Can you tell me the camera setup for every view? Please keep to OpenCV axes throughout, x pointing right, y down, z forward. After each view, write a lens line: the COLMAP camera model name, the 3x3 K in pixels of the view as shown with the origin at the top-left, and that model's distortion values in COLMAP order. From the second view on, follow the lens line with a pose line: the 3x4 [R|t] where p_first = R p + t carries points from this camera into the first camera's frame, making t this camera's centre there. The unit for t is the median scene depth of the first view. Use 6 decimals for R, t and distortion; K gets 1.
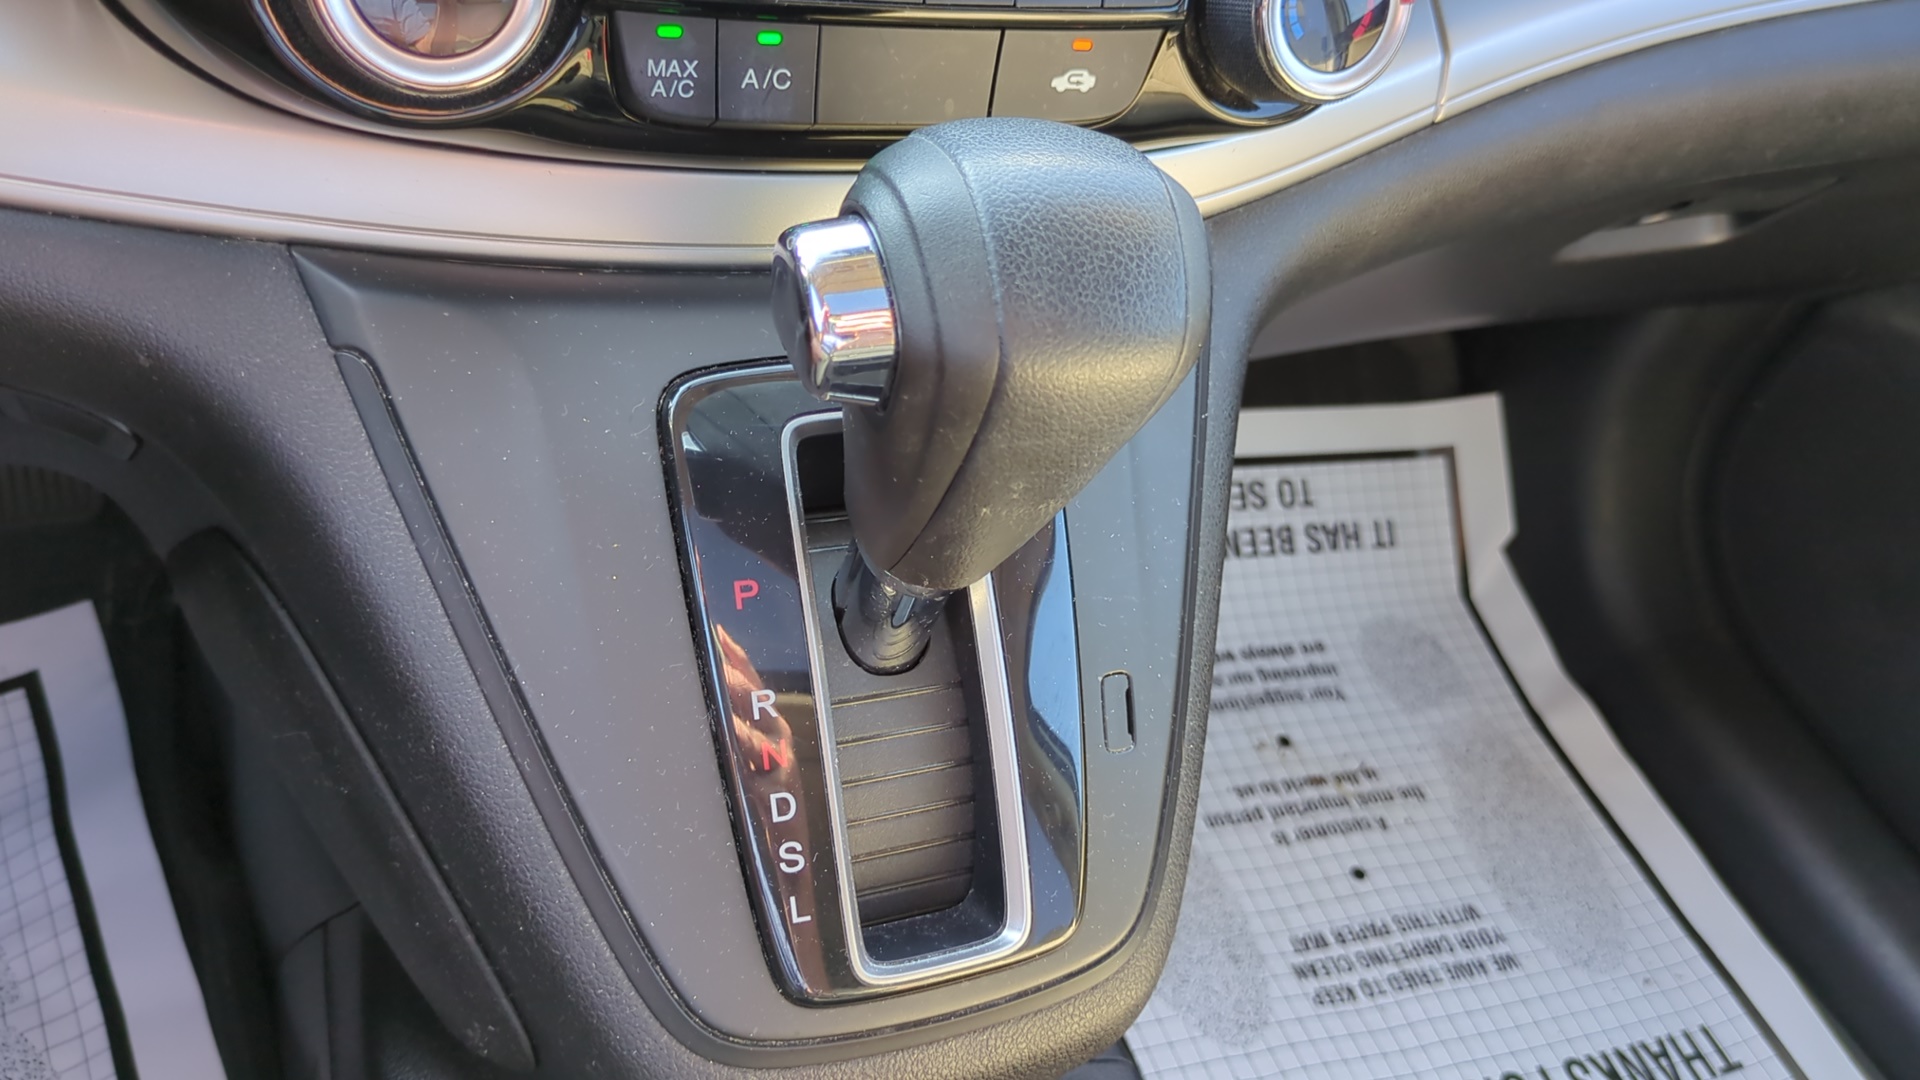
lens RADIAL K [[1592.8, 0, 960.0], [0, 1592.8, 540.0], [0, 0, 1]] dist [0.034219, -0.107939]
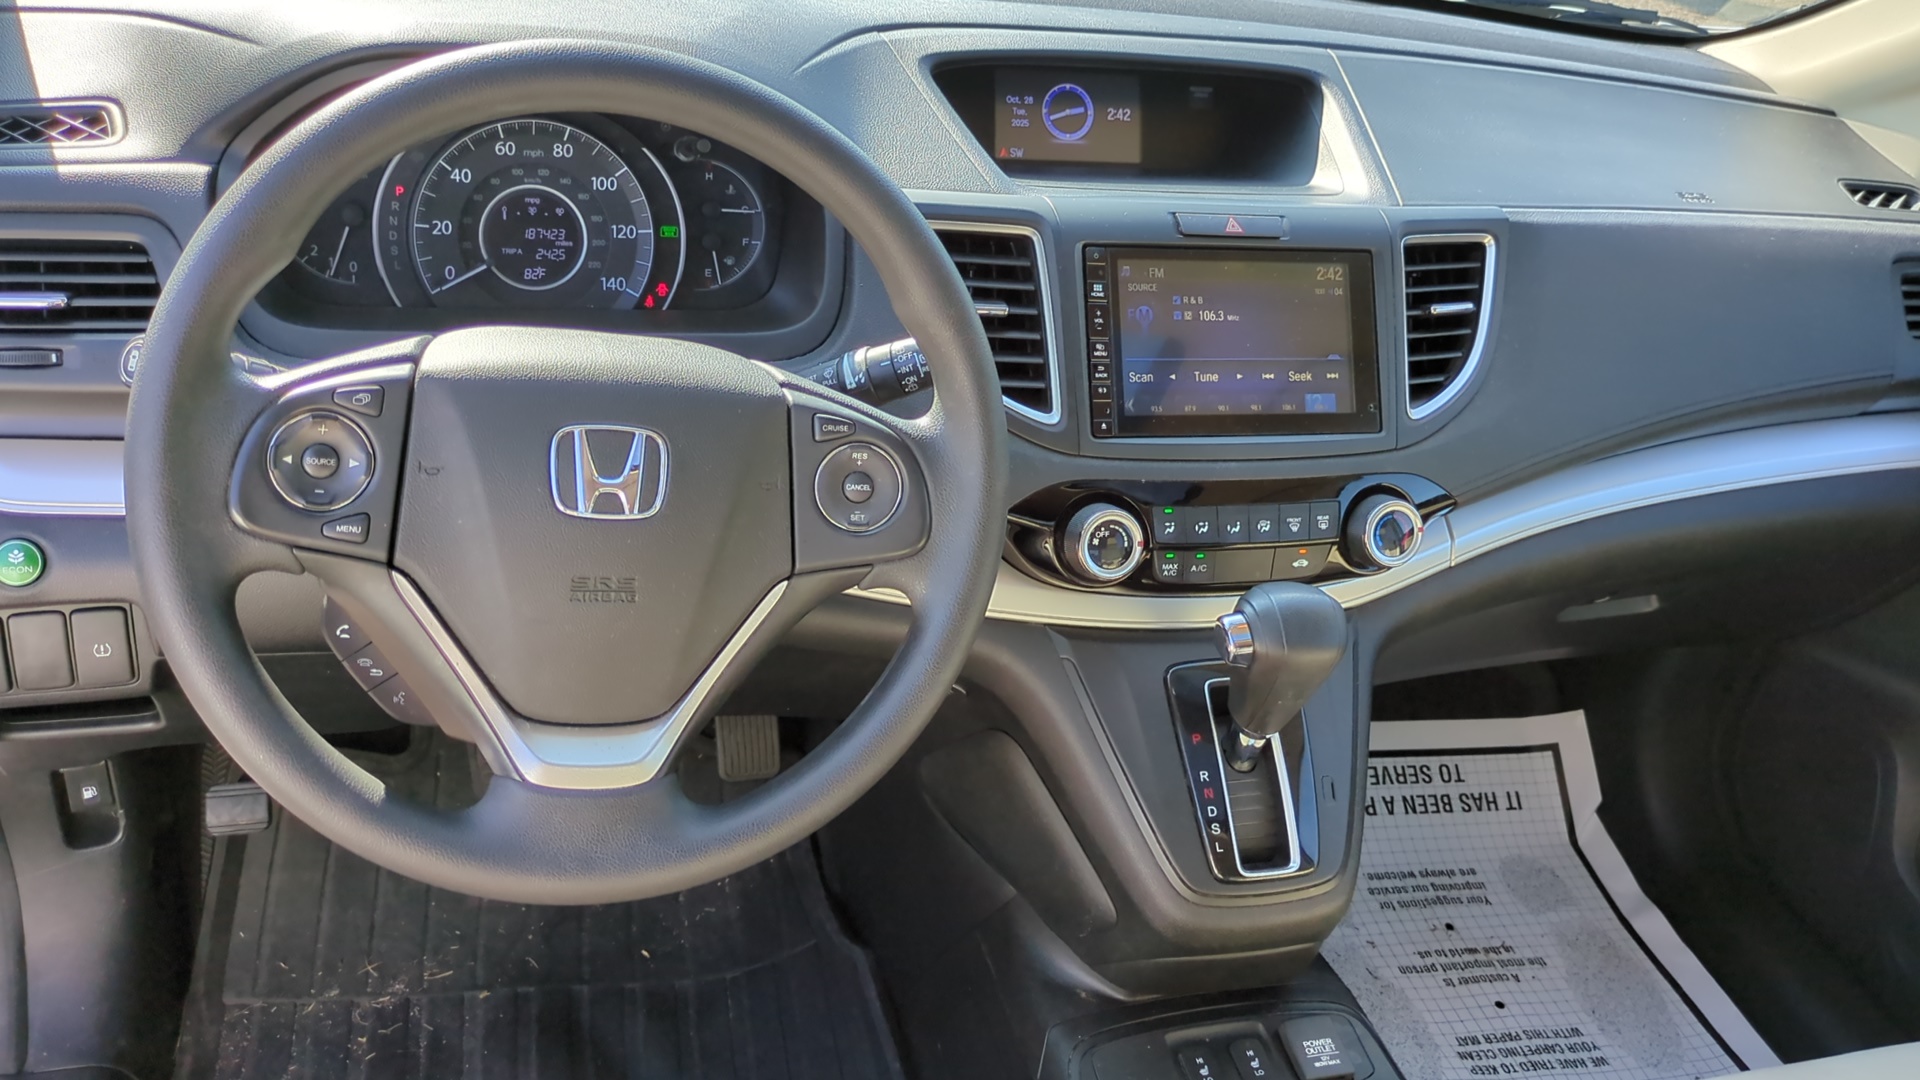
lens RADIAL K [[1592.8, 0, 960.0], [0, 1592.8, 540.0], [0, 0, 1]] dist [0.034219, -0.107939]
pose [[0.990822, -0.029196, -0.131984, -0.060185], [-0.002501, 0.972269, -0.233850, 0.132867], [0.135152, 0.232034, 0.963273, -0.716609]]
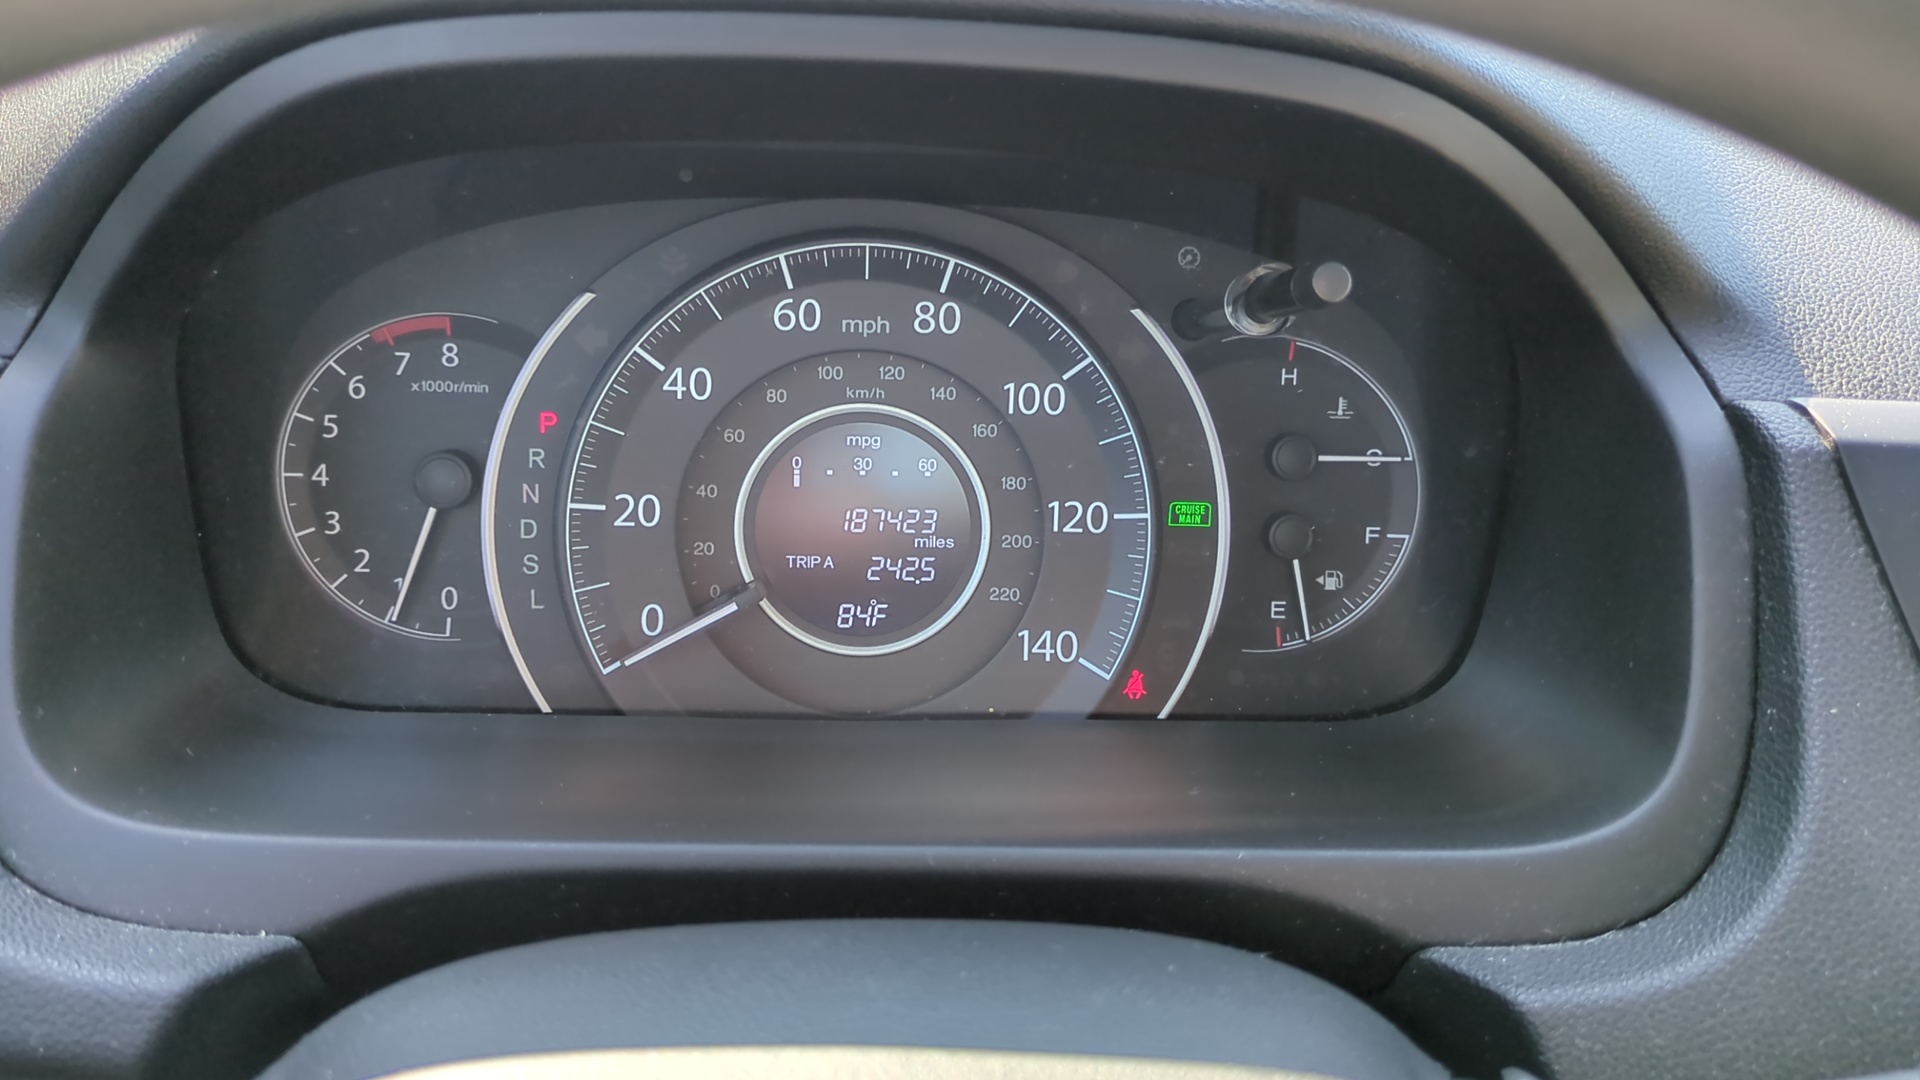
lens RADIAL K [[1593.5, 0, 967.9], [0, 1593.5, 547.1], [0, 0, 1]] dist [0.006820, -0.011943]
pose [[0.923967, -0.031949, -0.381135, -0.293477], [-0.106415, 0.935684, -0.336409, -0.175784], [0.367370, 0.351390, 0.861142, -0.115106]]
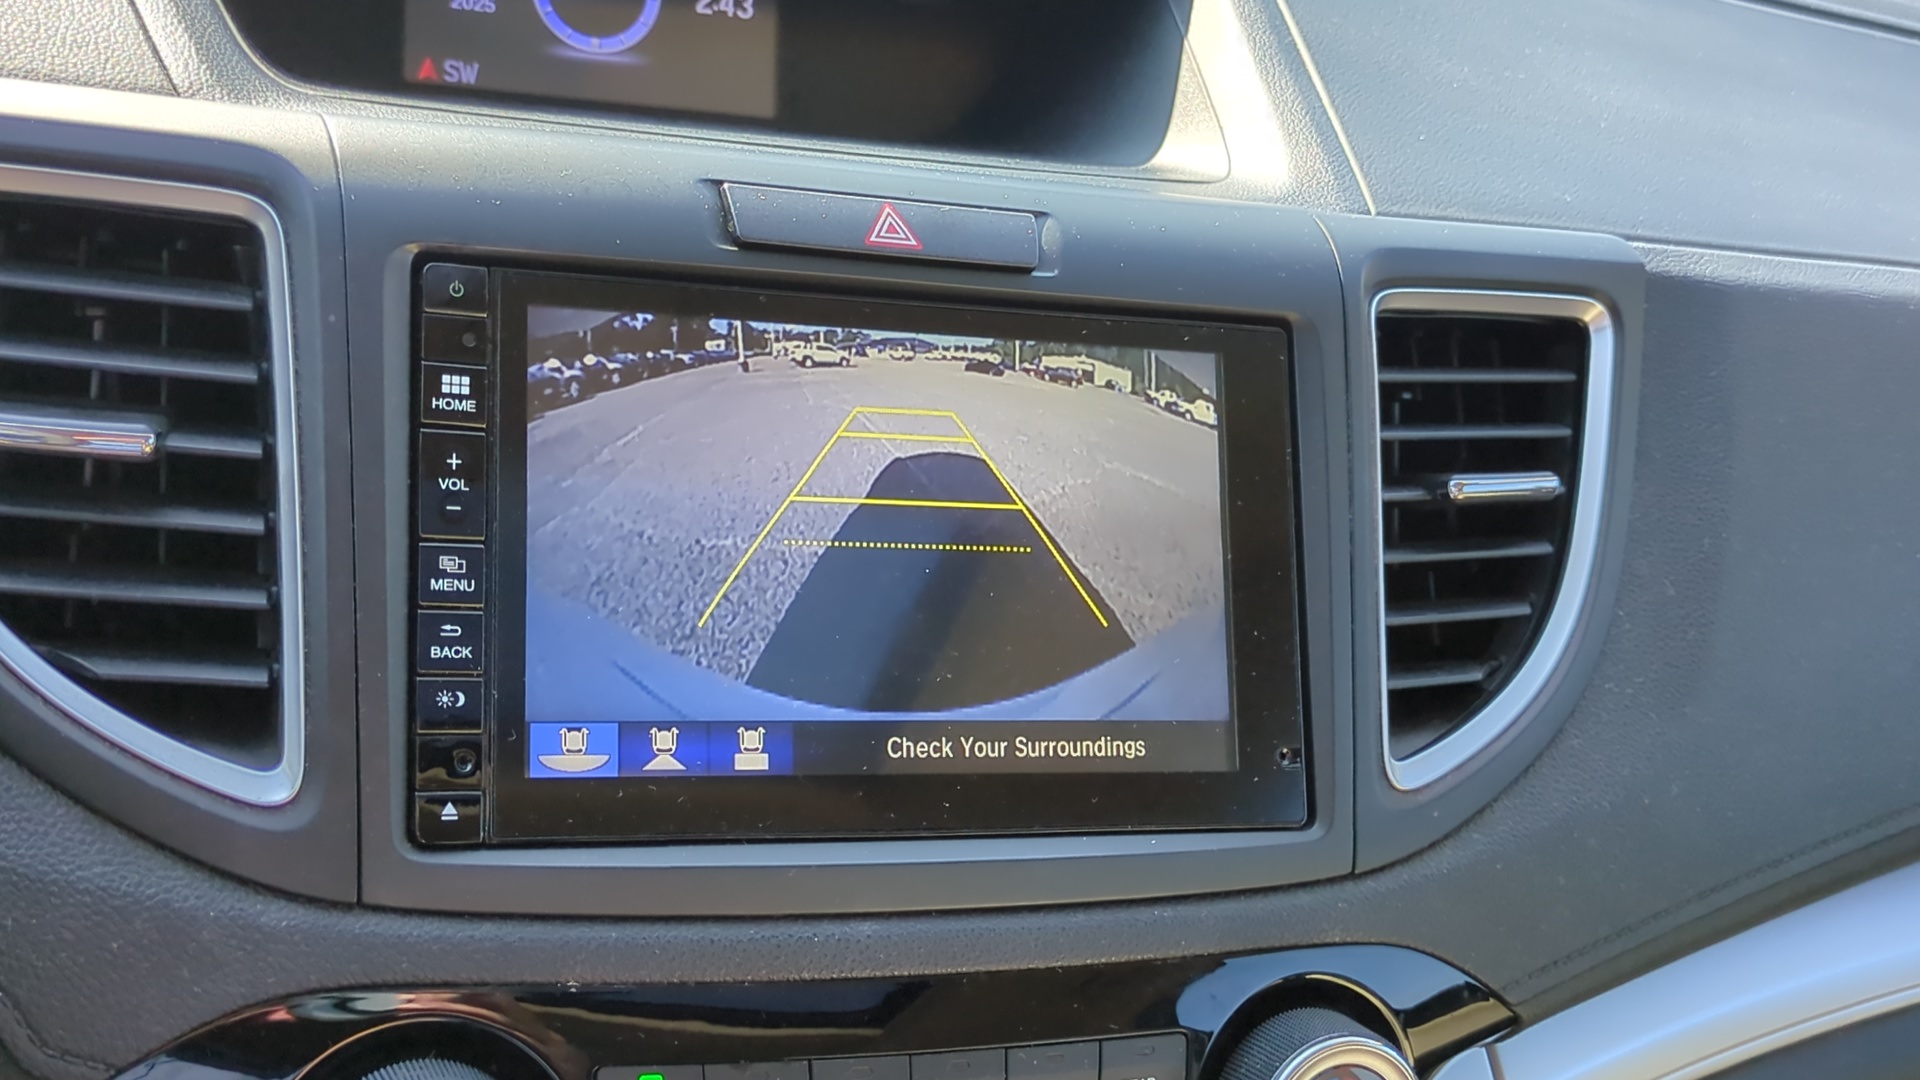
lens RADIAL K [[2164.3, 0, 955.9], [0, 2164.3, 544.7], [0, 0, 1]] dist [0.000883, 0.001521]
pose [[0.998065, -0.008860, -0.061540, 0.033181], [-0.012291, 0.942143, -0.334987, -0.089554], [0.060948, 0.335095, 0.940211, -0.145553]]
